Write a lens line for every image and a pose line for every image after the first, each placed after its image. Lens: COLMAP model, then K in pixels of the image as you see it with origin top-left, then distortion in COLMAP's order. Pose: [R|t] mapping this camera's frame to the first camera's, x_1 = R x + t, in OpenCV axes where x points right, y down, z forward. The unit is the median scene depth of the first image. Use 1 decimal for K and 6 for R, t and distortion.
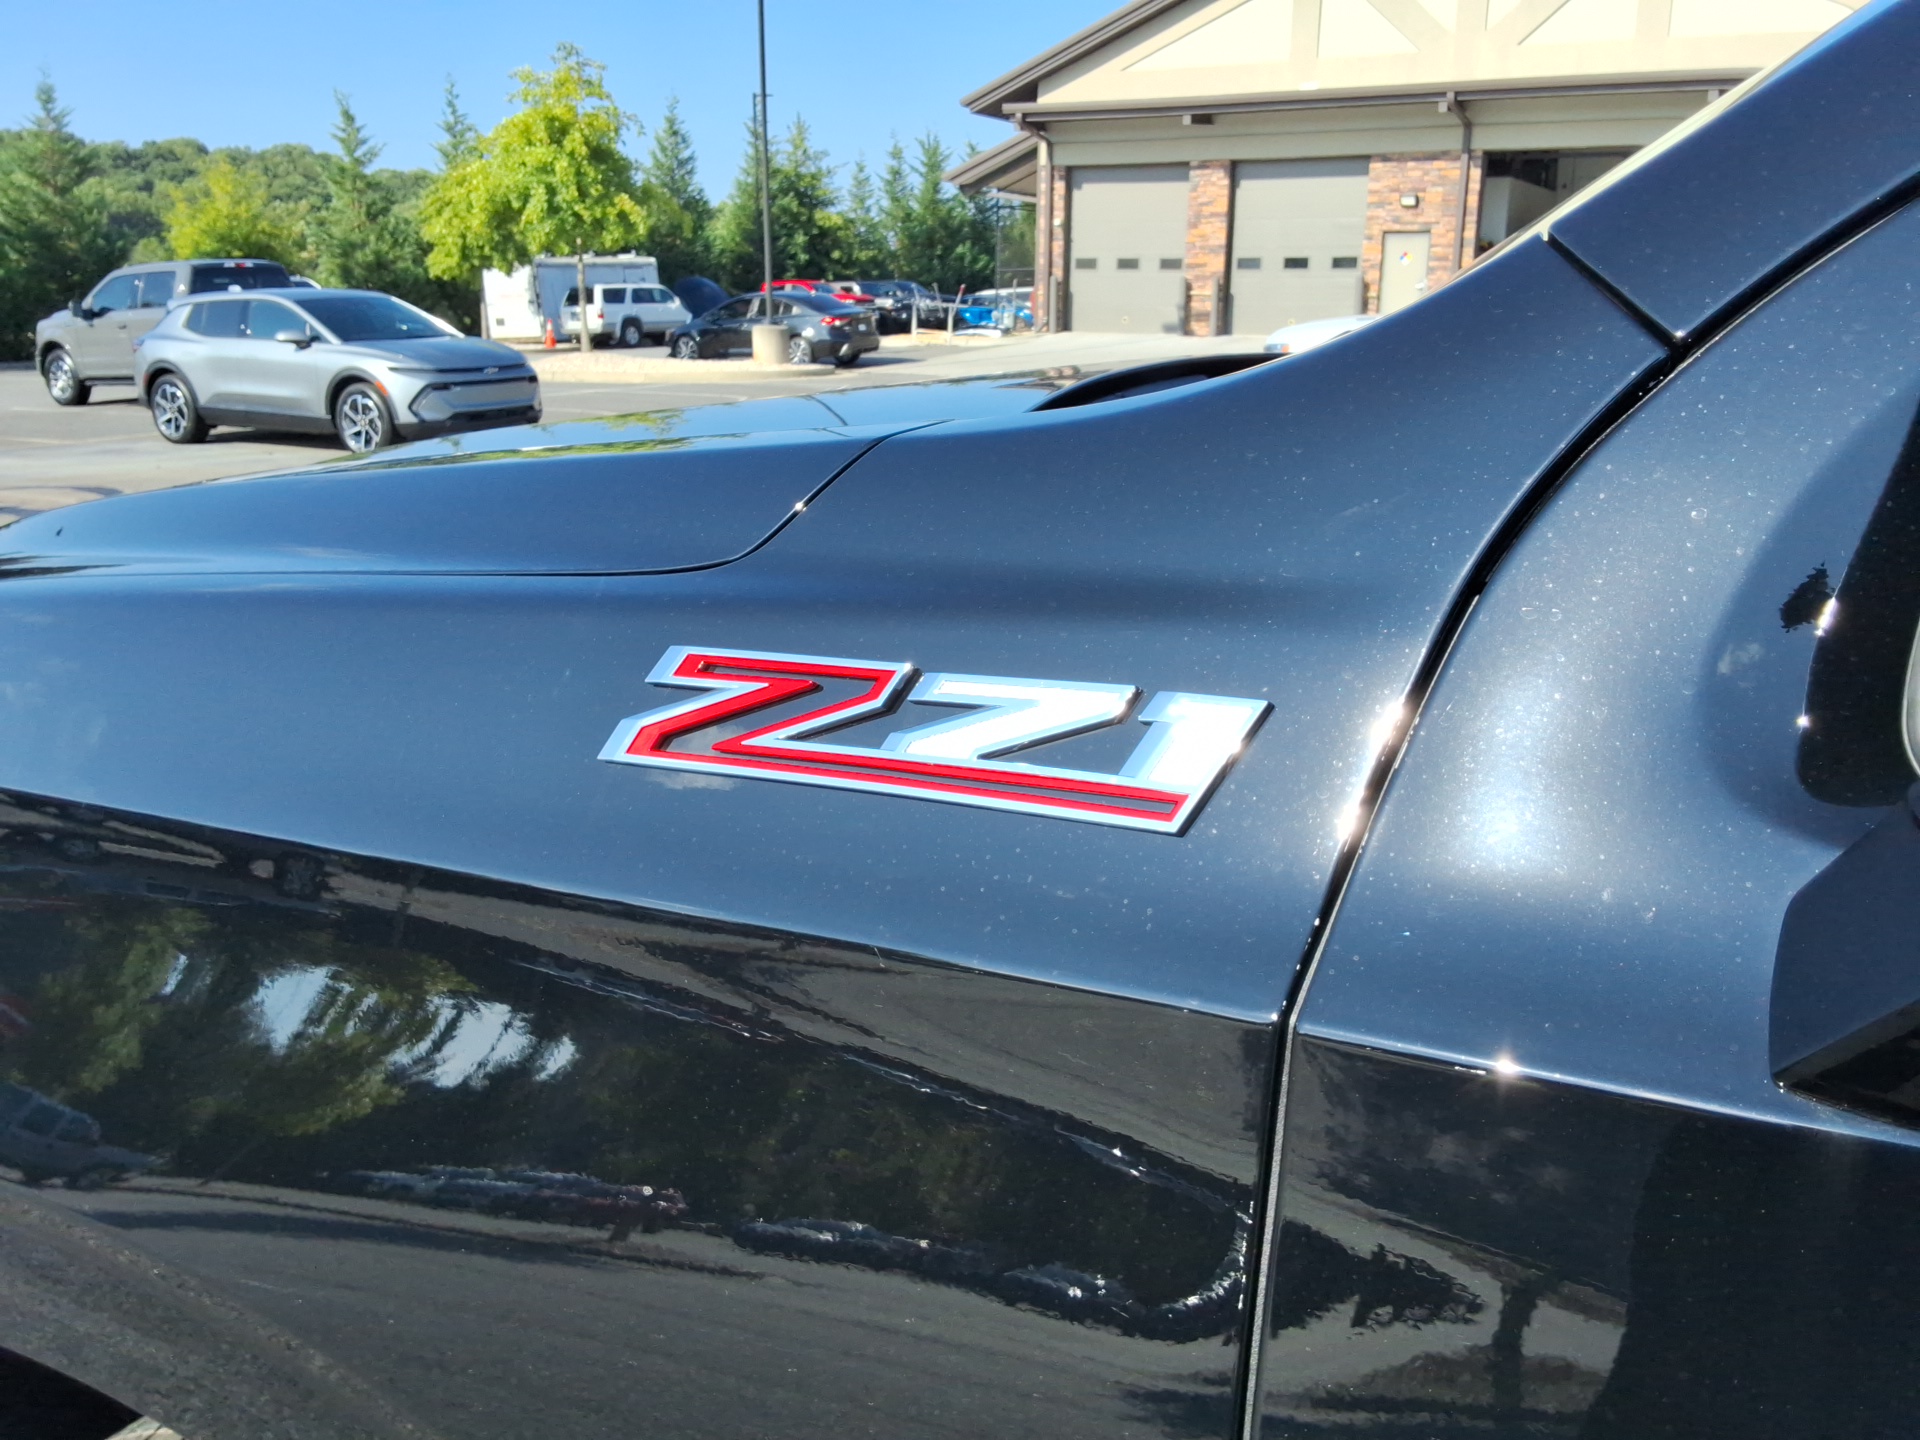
lens RADIAL K [[1543.2, 0, 973.6], [0, 1543.2, 705.5], [0, 0, 1]] dist [0.157021, -0.290856]
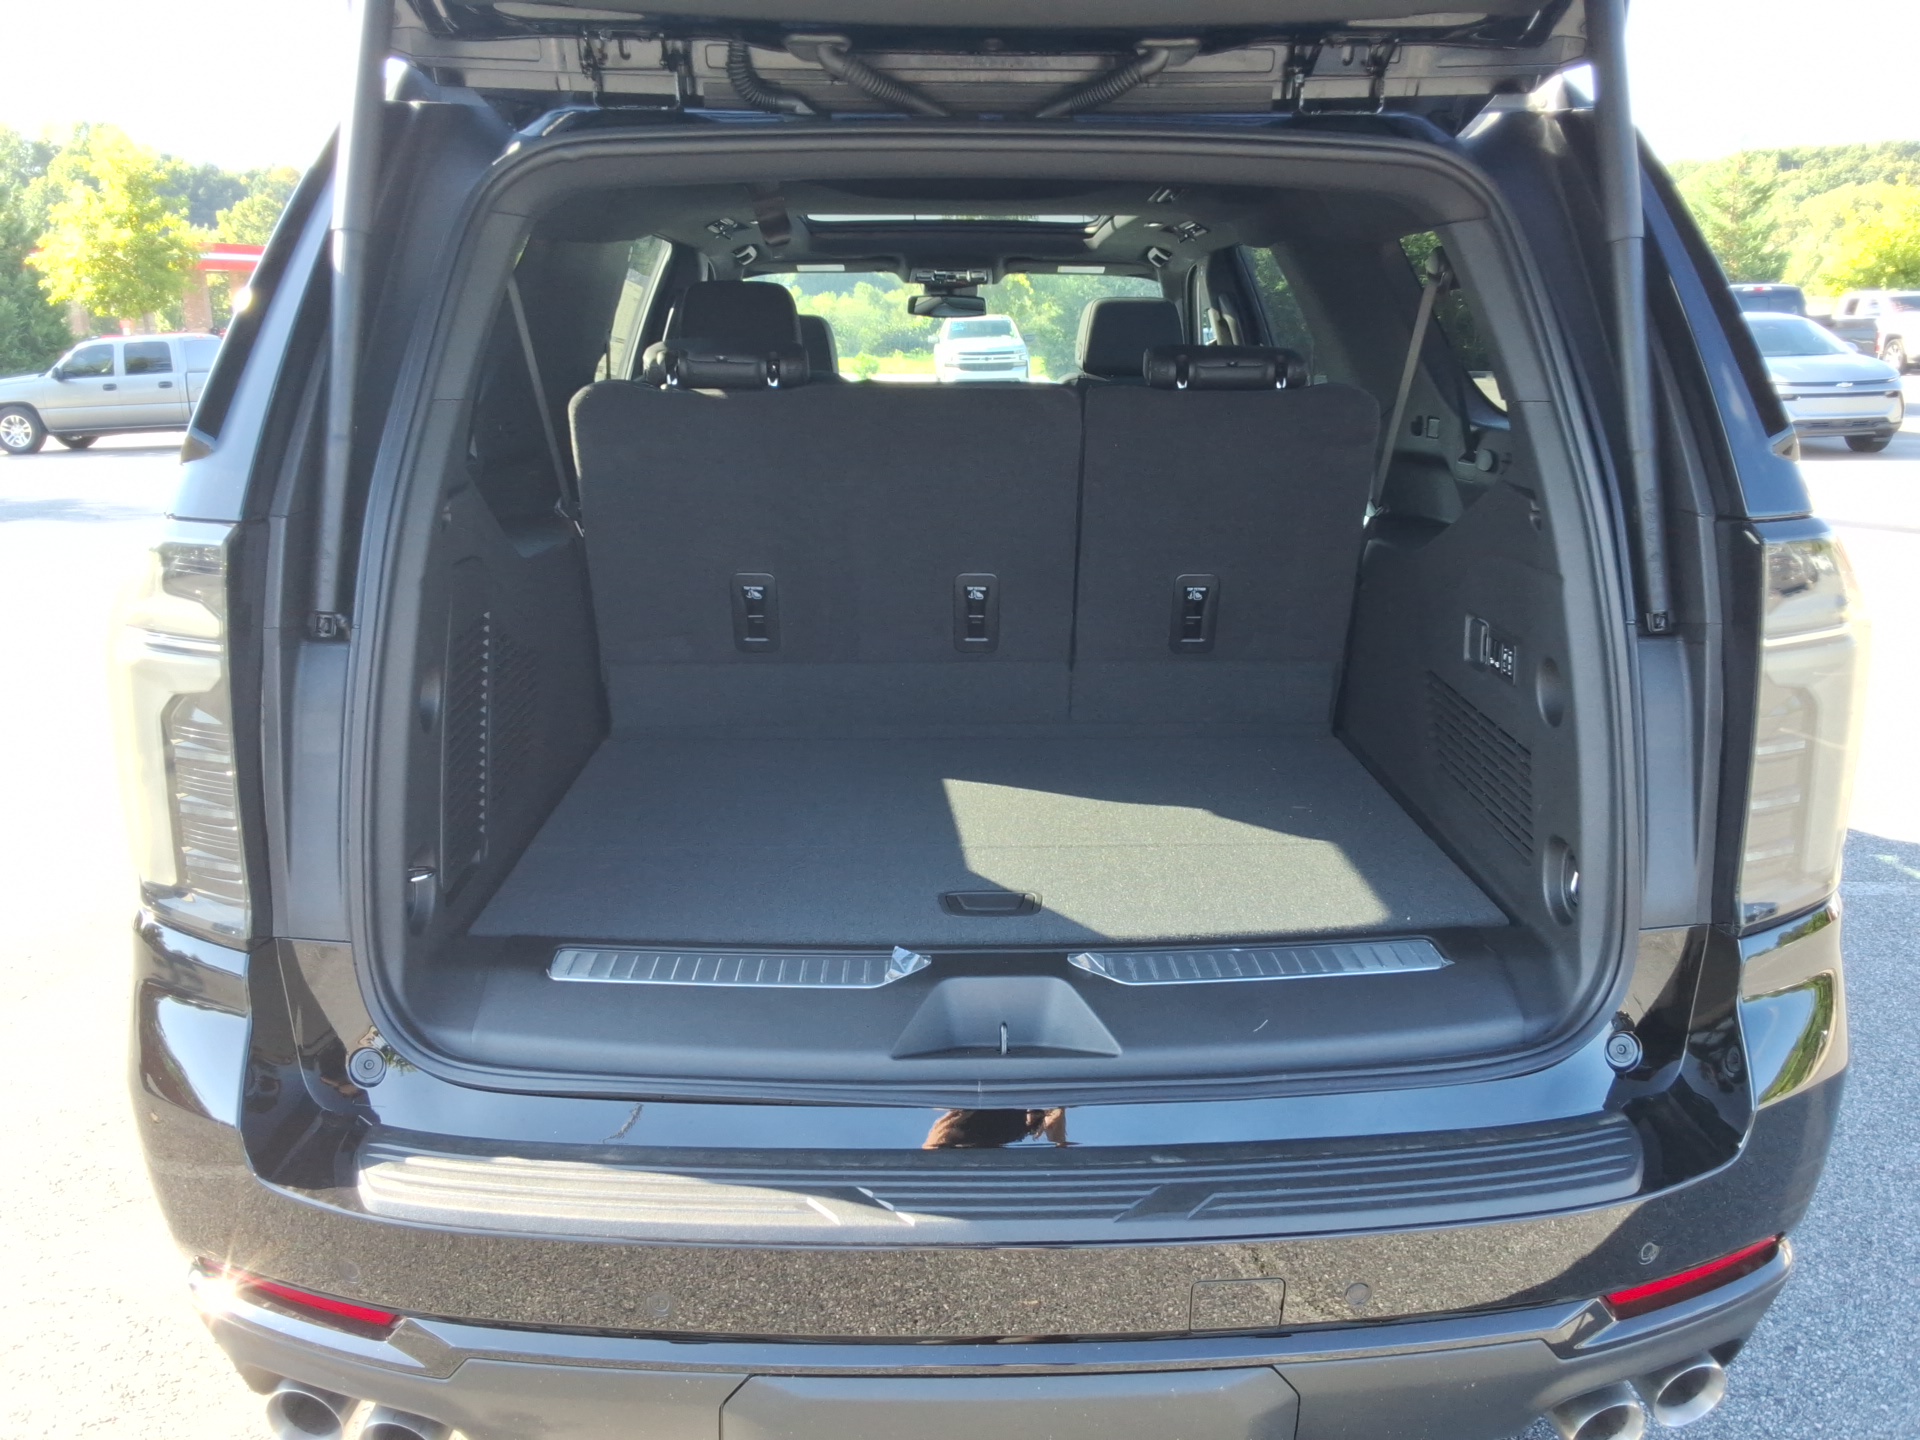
lens RADIAL K [[1535.9, 0, 972.2], [0, 1535.9, 708.0], [0, 0, 1]] dist [0.119515, -0.168639]
pose [[0.505958, 0.207143, -0.837316, 0.171630], [-0.206389, 0.971611, 0.115654, 0.005169], [0.837502, 0.114297, 0.534346, -0.047833]]
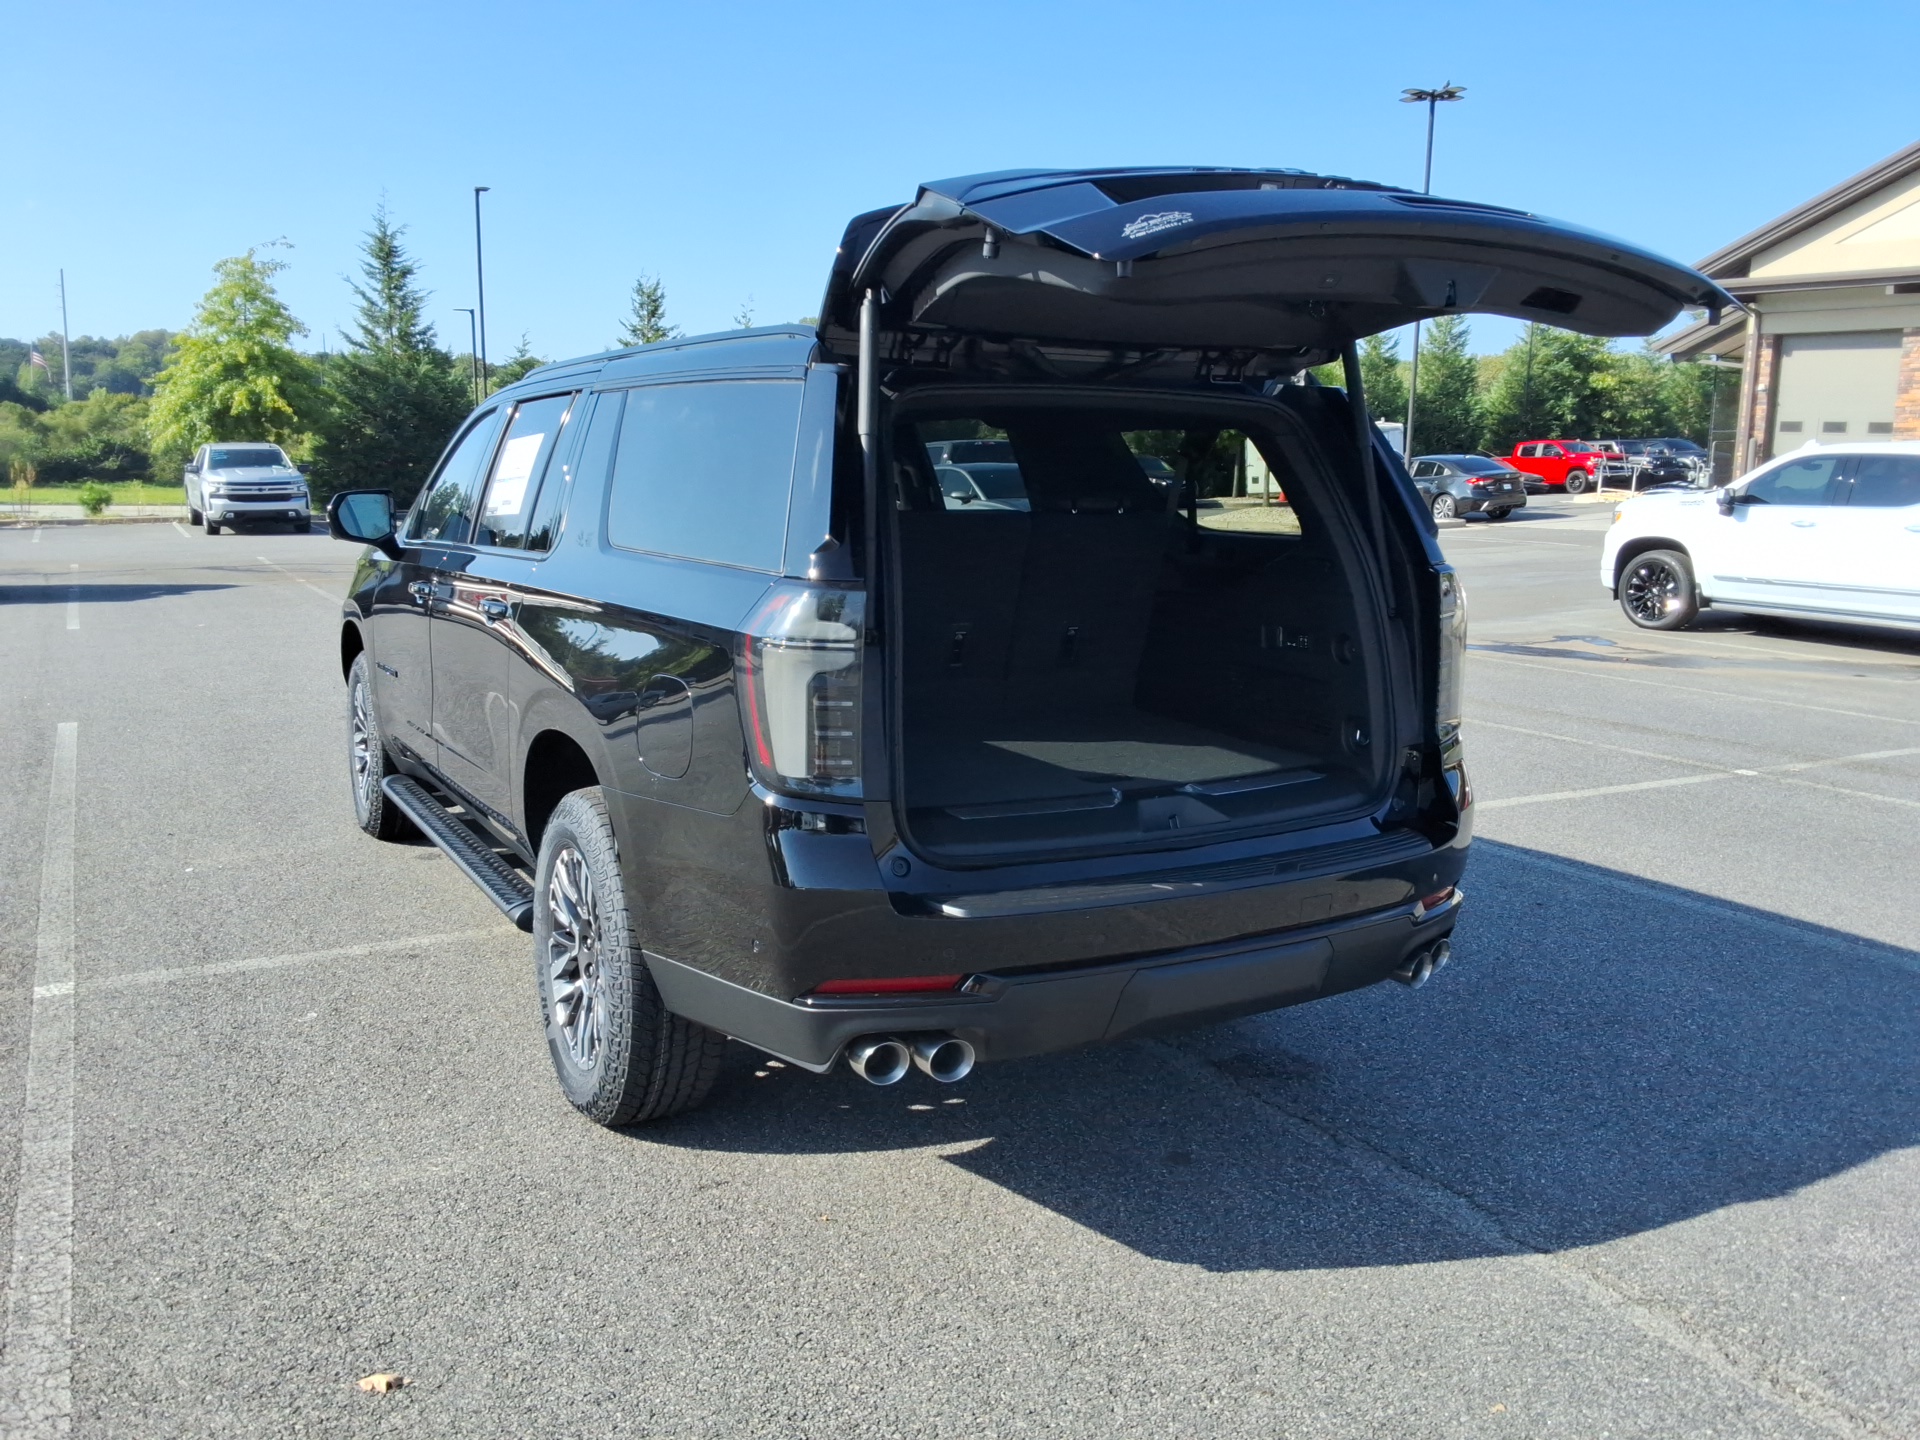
lens RADIAL K [[1552.6, 0, 975.4], [0, 1552.6, 707.6], [0, 0, 1]] dist [0.105334, -0.161498]
pose [[0.851183, 0.090496, -0.517008, 0.174114], [-0.136861, 0.989215, -0.052174, 0.021474], [0.506711, 0.115168, 0.854389, -0.118089]]
